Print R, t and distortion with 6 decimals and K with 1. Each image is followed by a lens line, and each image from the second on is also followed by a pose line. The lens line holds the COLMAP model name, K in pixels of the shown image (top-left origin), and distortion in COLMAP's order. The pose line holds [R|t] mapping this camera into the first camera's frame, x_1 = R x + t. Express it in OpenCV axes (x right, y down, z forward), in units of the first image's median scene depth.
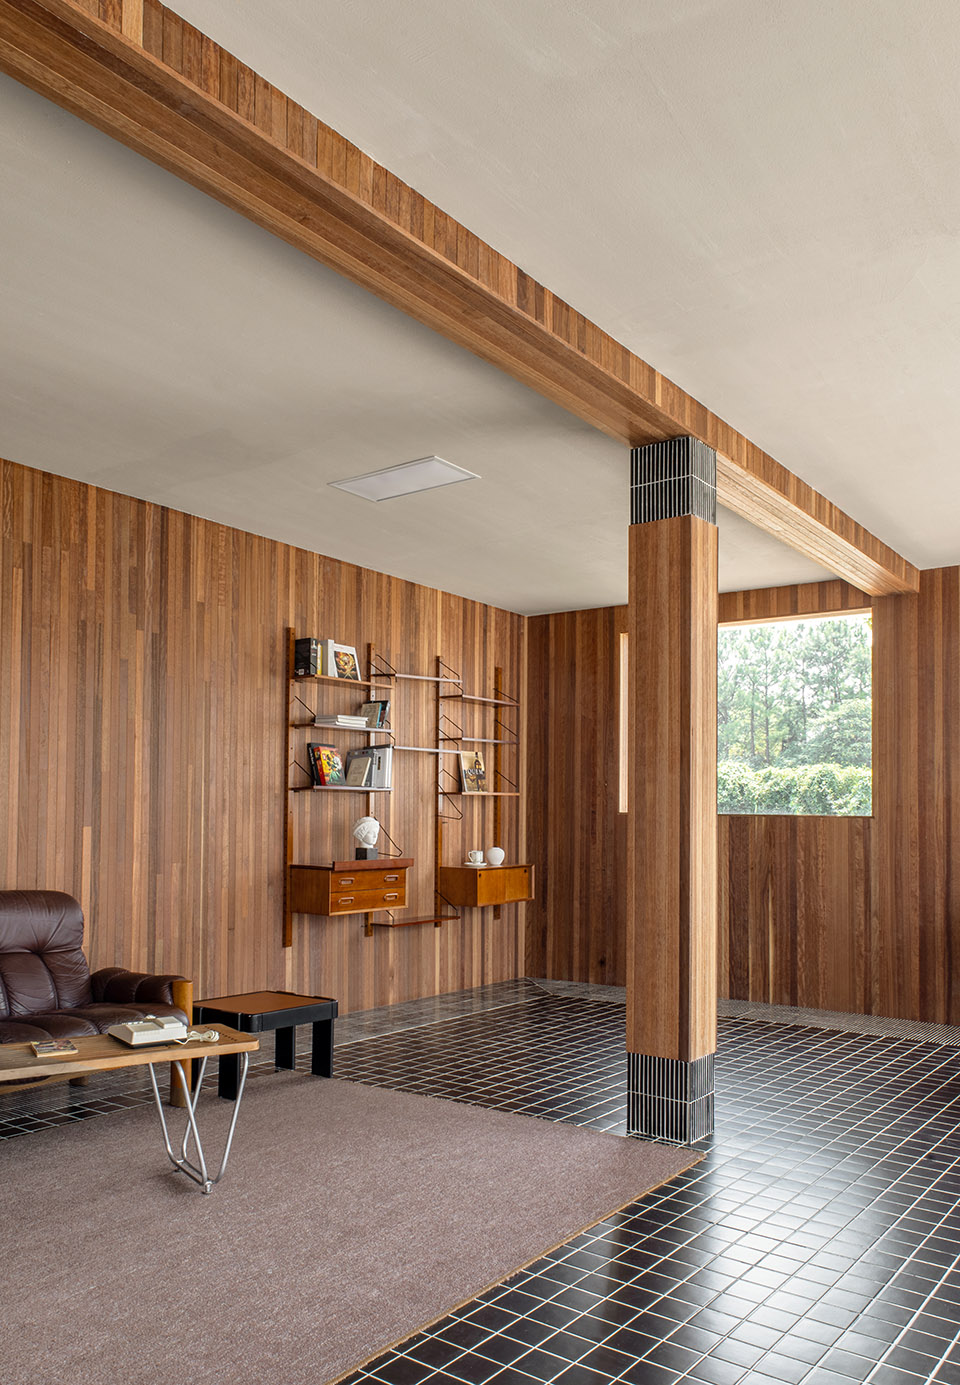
lens RADIAL K [[1024.4, 0, 479.6], [0, 1024.4, 776.8], [0, 0, 1]] dist [0.002174, 0.001261]
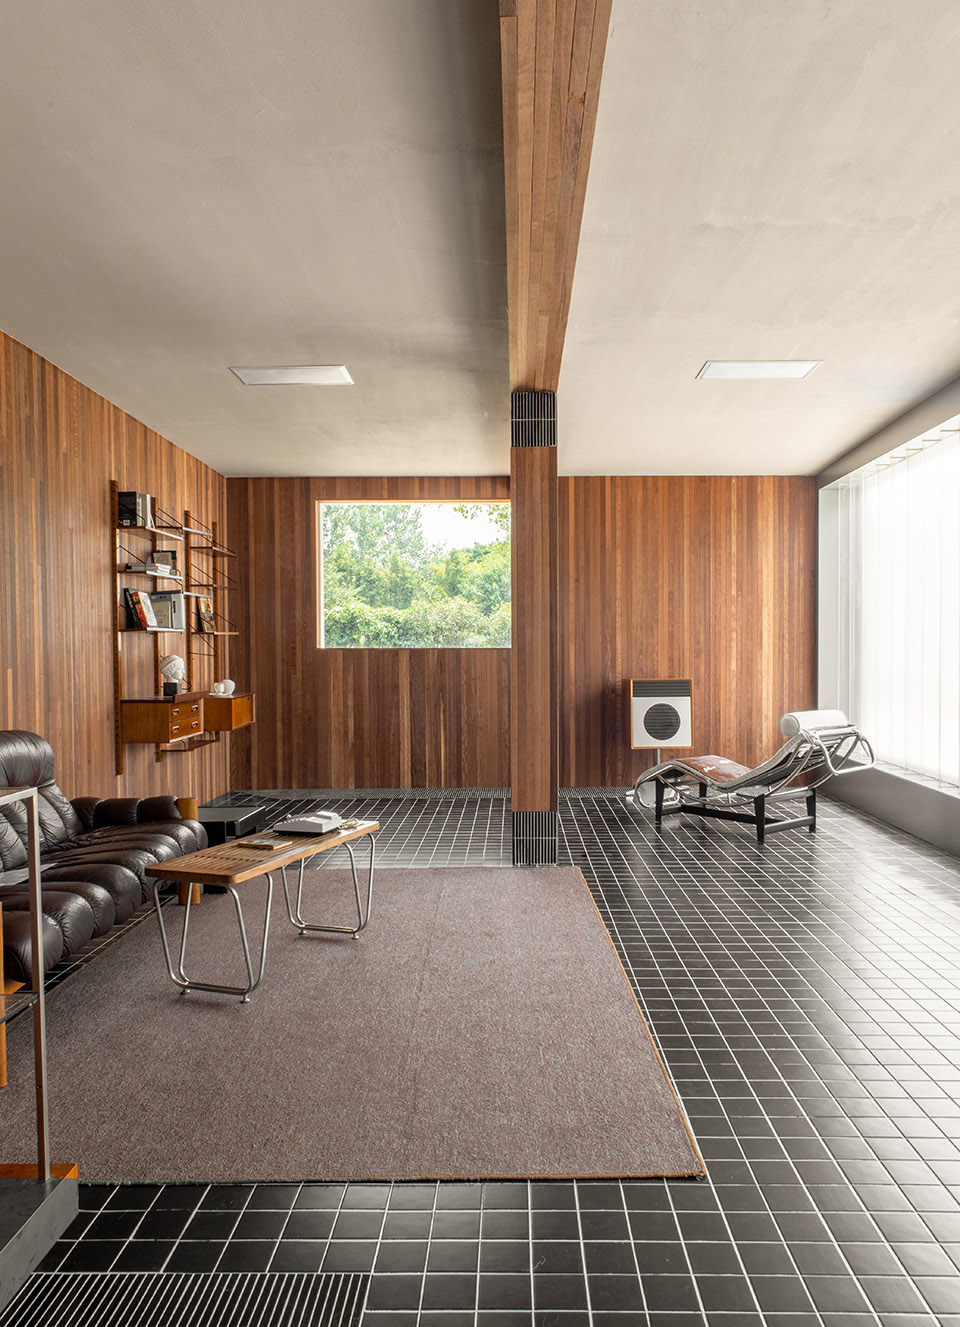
lens RADIAL K [[948.4, 0, 480.0], [0, 948.4, 663.5], [0, 0, 1]] dist [-0.001109, 0.000038]
pose [[0.811491, -0.023097, 0.583909, -0.406733], [-0.008539, 0.998643, 0.051370, -0.007141], [-0.584303, -0.046673, 0.810192, -0.035676]]
